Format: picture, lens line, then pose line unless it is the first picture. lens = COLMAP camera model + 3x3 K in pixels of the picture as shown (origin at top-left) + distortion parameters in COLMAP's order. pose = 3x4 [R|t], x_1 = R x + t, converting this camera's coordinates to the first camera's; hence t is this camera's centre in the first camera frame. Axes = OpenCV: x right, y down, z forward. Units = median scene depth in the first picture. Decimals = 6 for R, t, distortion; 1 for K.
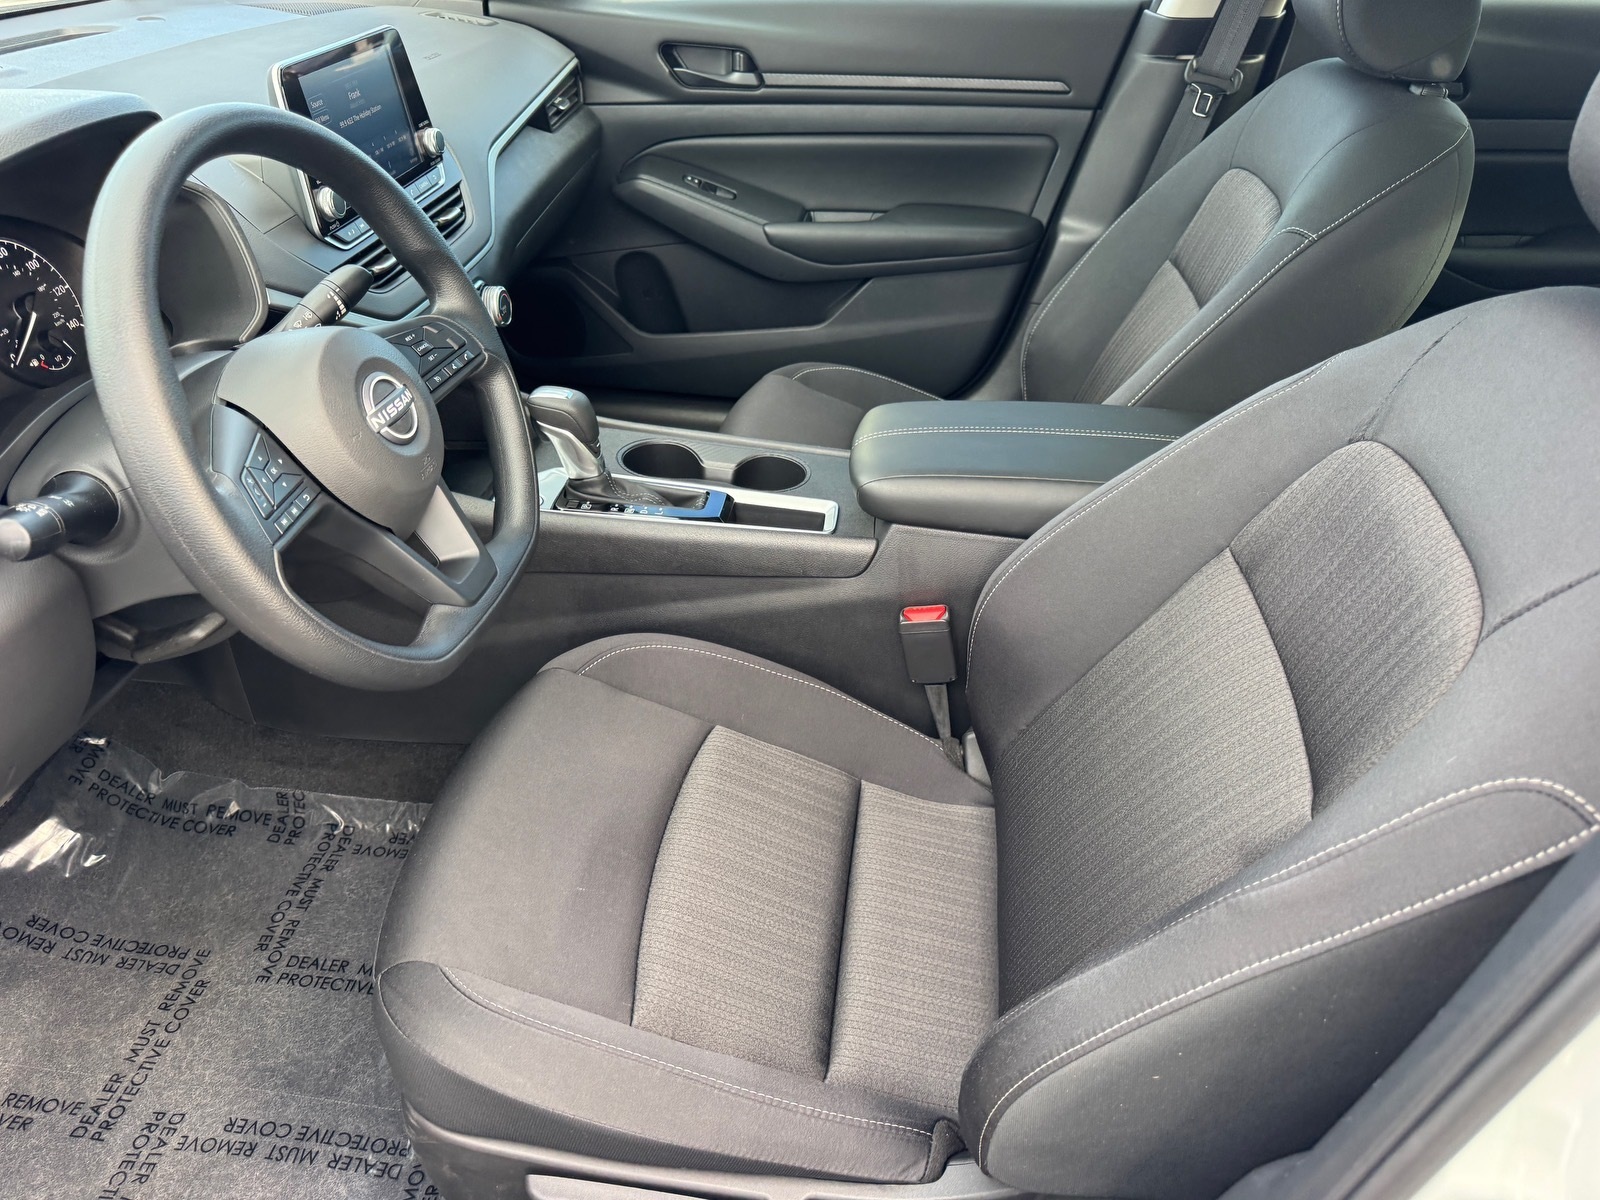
lens RADIAL K [[1145.9, 0, 828.3], [0, 1145.9, 598.2], [0, 0, 1]] dist [0.049902, -0.081714]
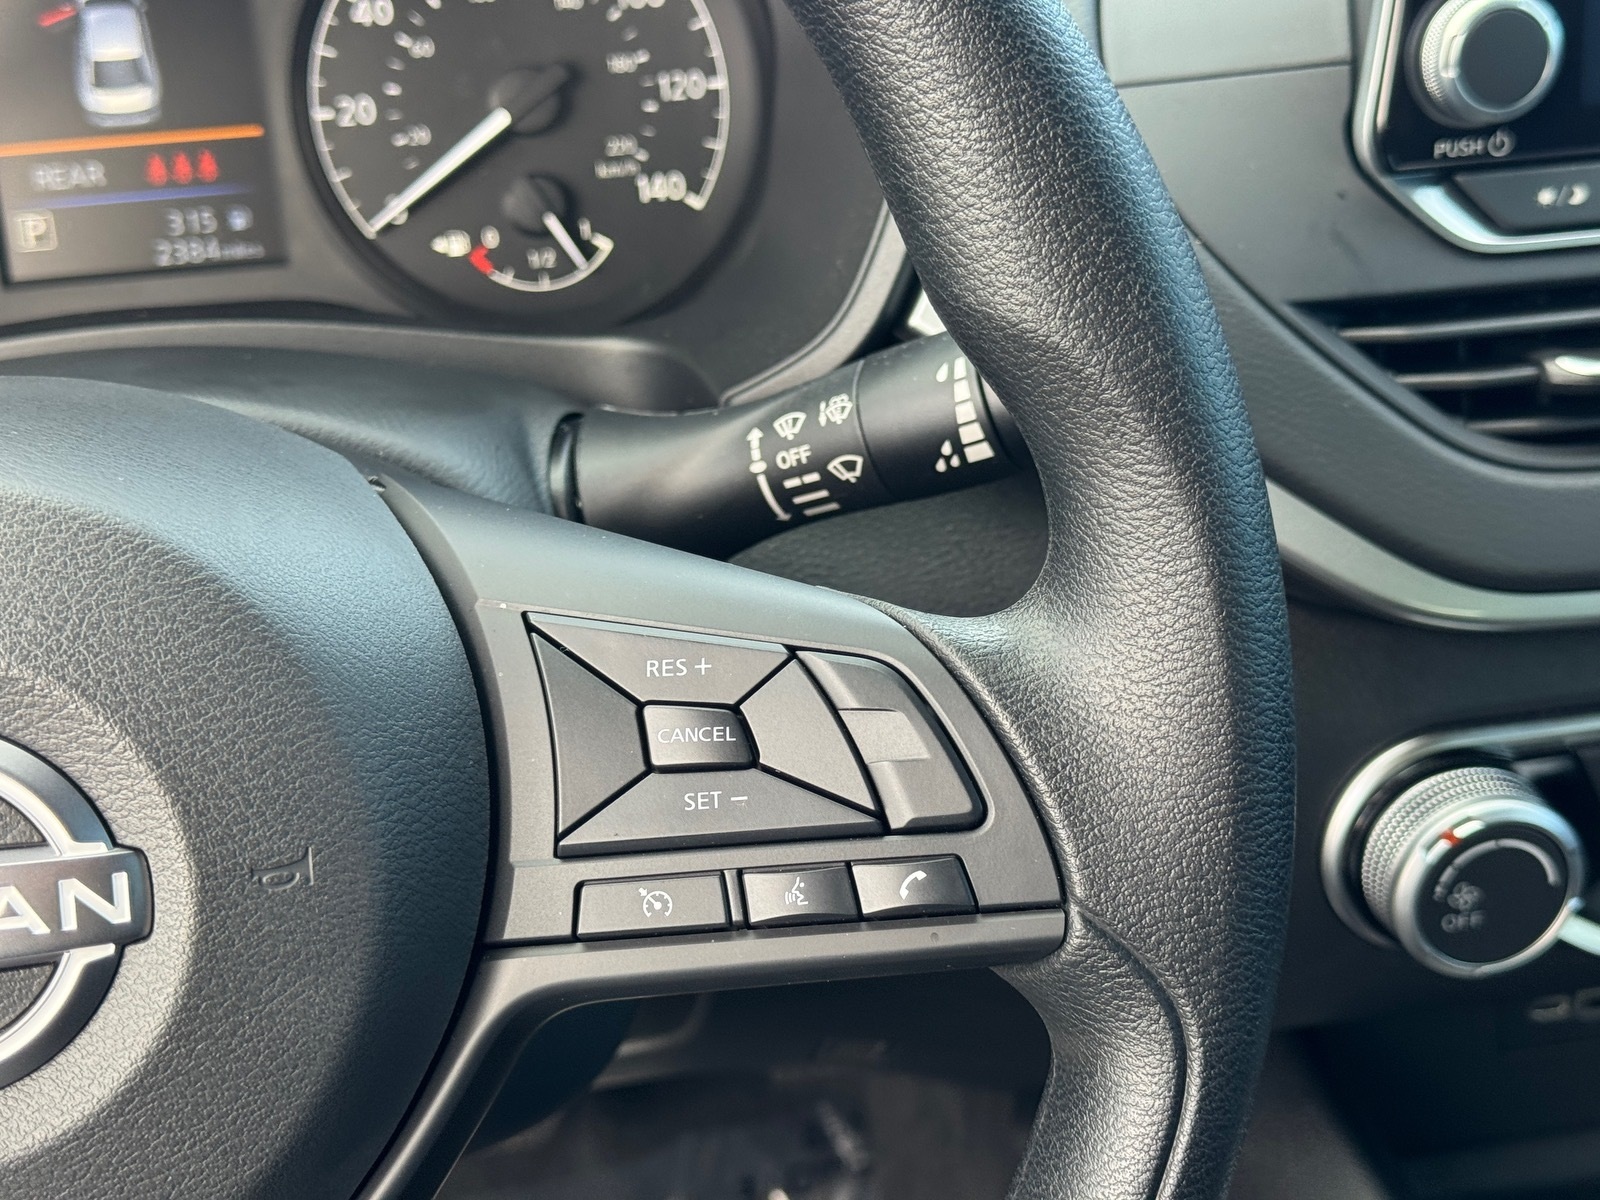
lens RADIAL K [[2288.8, 0, 836.6], [0, 2288.8, 605.6], [0, 0, 1]] dist [0.197920, -0.529501]
pose [[0.286343, 0.419462, -0.861429, -0.010534], [-0.504709, 0.830258, 0.236516, -0.258165], [0.814418, 0.367046, 0.449445, 0.630073]]
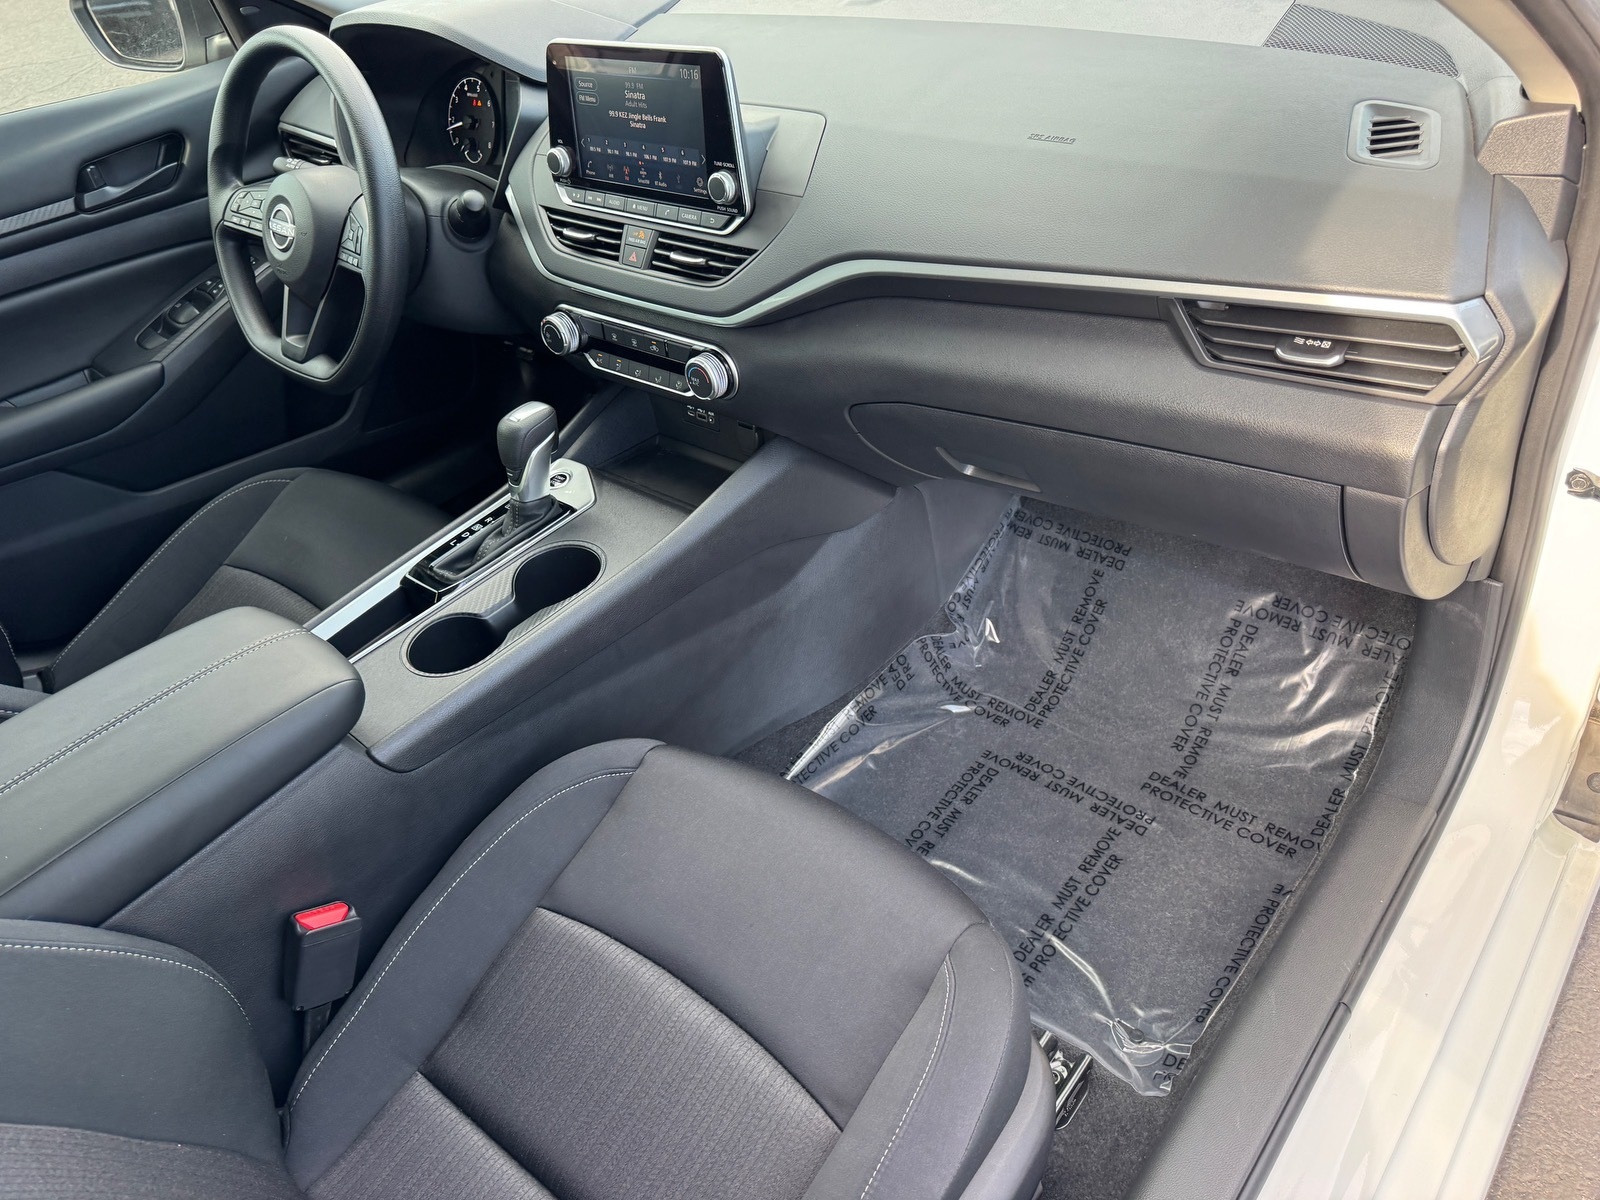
lens RADIAL K [[1157.3, 0, 800.0], [0, 1157.3, 600.0], [0, 0, 1]] dist [0.145806, -0.352617]
pose [[-0.584817, 0.546945, -0.599033, 0.332280], [-0.333733, 0.510852, 0.792245, -0.996561], [0.739332, 0.663236, -0.116221, 1.411446]]
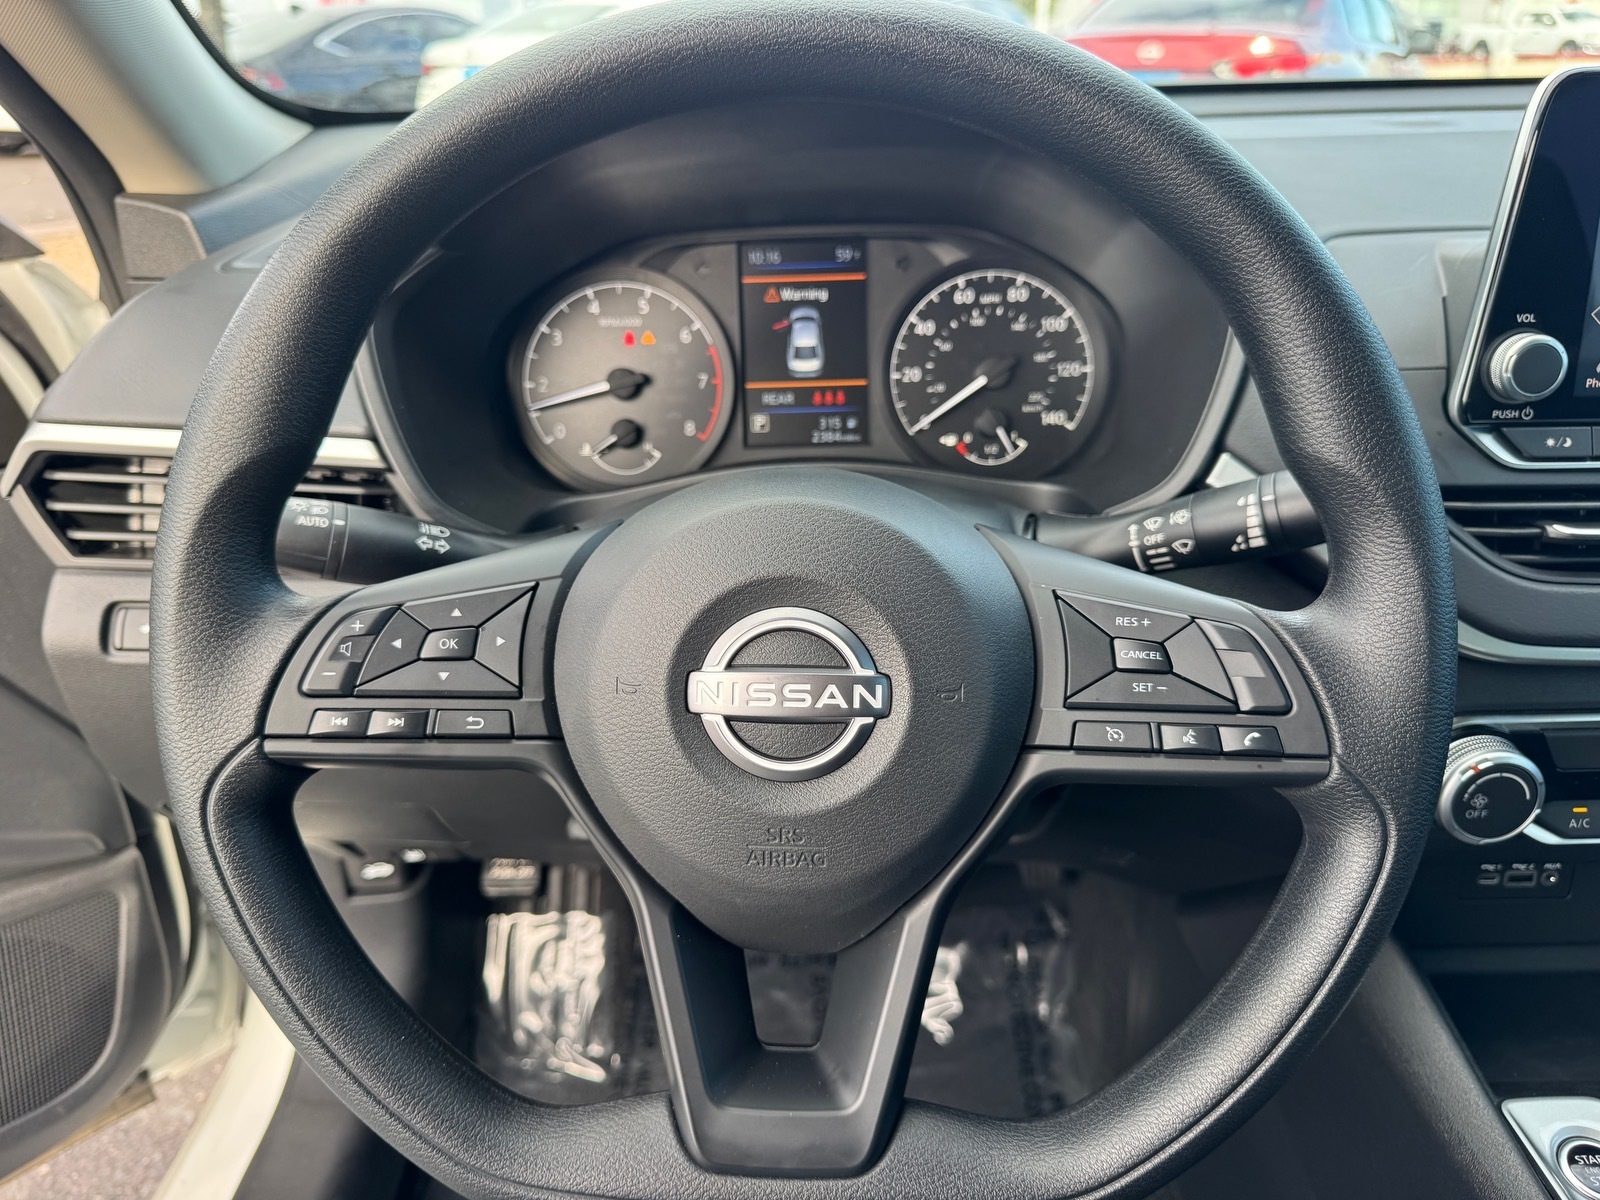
lens RADIAL K [[1157.3, 0, 800.0], [0, 1157.3, 600.0], [0, 0, 1]] dist [0.145806, -0.352617]
pose [[0.091603, 0.389020, -0.916664, 0.004830], [-0.533183, 0.796623, 0.284795, -0.216204], [0.841026, 0.462661, 0.280392, 0.585651]]
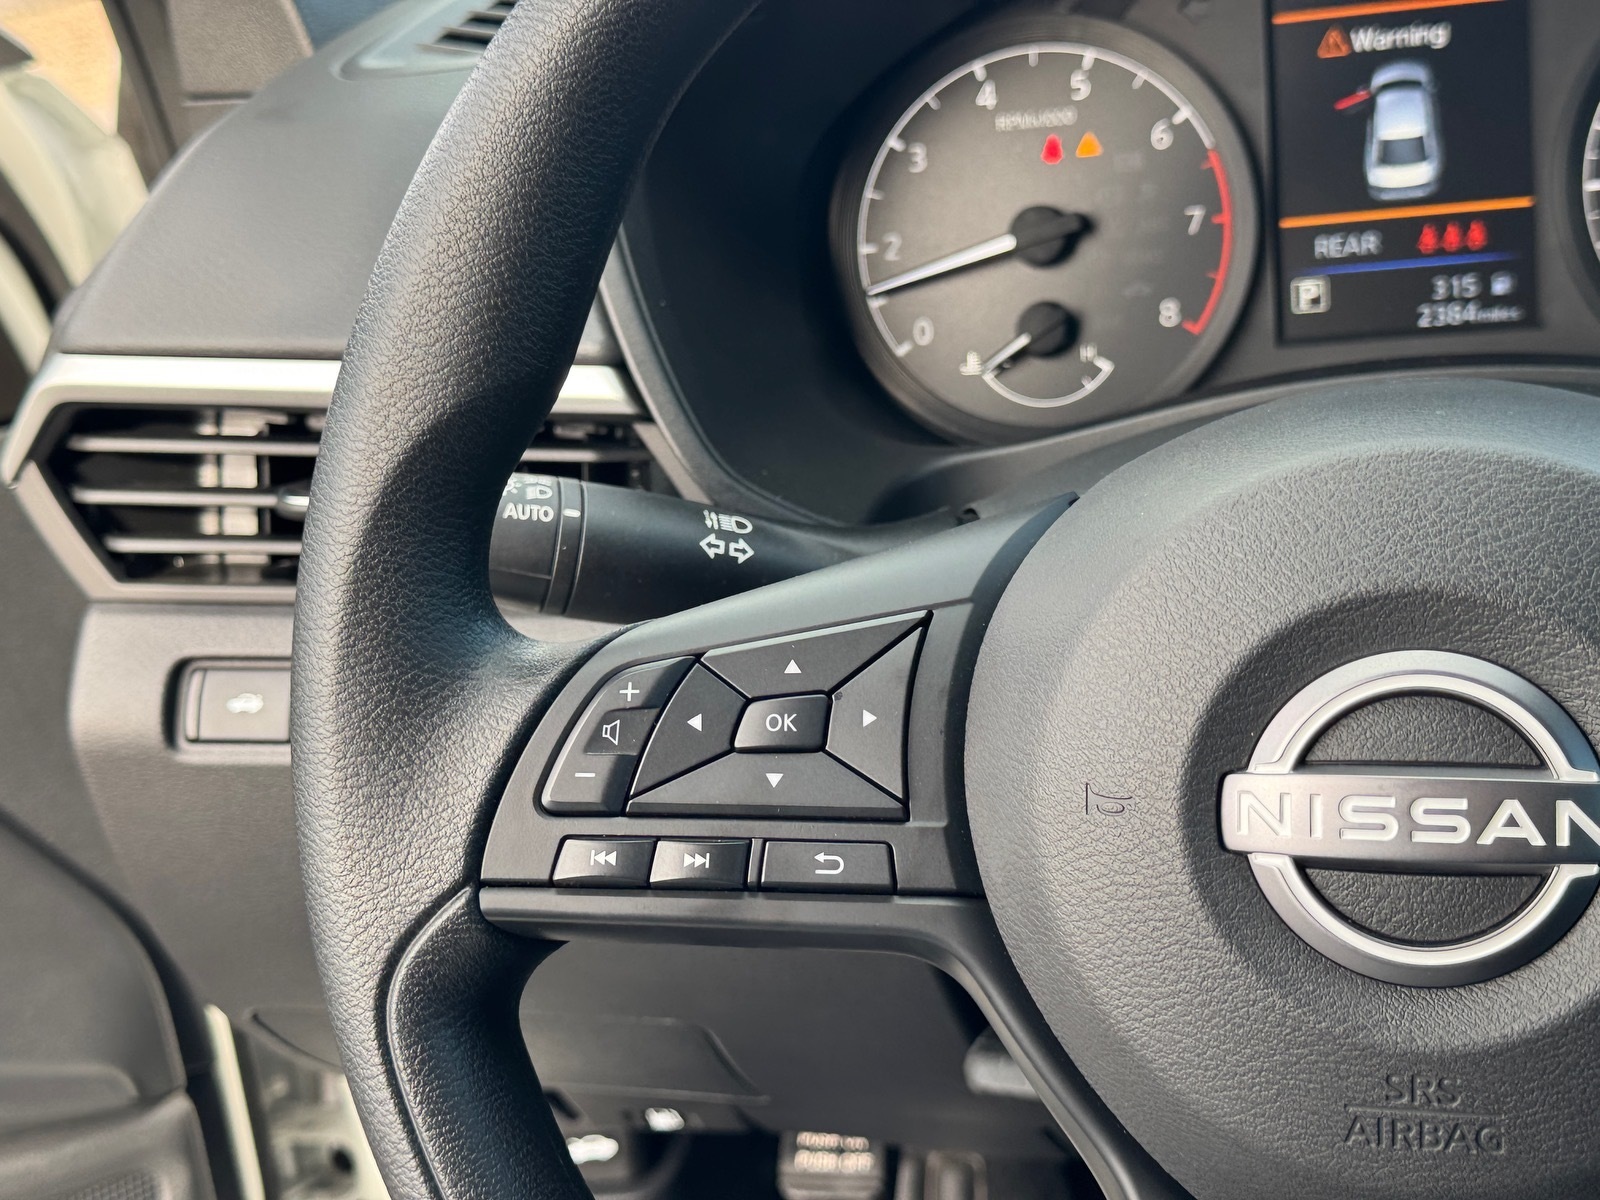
lens RADIAL K [[2297.5, 0, 781.3], [0, 2297.5, 620.0], [0, 0, 1]] dist [0.177284, -0.438486]
pose [[-0.122176, 0.376665, -0.918257, 0.025822], [-0.441656, 0.807907, 0.390162, -0.215016], [0.888827, 0.453222, 0.067650, 0.569222]]
